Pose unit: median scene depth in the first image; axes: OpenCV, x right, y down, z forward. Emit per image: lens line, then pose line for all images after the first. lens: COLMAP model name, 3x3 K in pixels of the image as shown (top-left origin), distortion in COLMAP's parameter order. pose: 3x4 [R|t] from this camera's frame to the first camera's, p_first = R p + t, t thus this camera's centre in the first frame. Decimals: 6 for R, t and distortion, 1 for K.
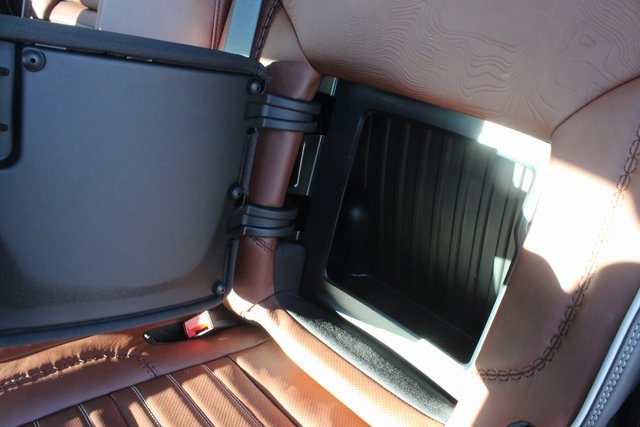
lens RADIAL K [[505.3, 0, 320.0], [0, 505.3, 213.5], [0, 0, 1]] dist [-0.171951, 0.129592]
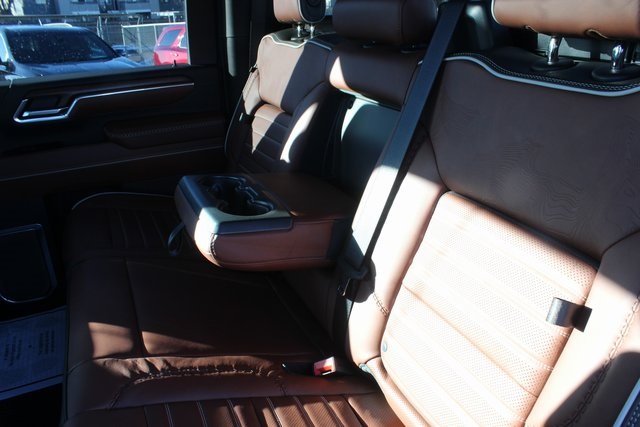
lens RADIAL K [[505.3, 0, 320.0], [0, 505.3, 213.5], [0, 0, 1]] dist [-0.171951, 0.129592]
pose [[0.945873, 0.142236, -0.291708, 0.067400], [-0.194633, 0.967875, -0.159171, 0.058801], [0.259697, 0.207331, 0.943171, -0.320729]]
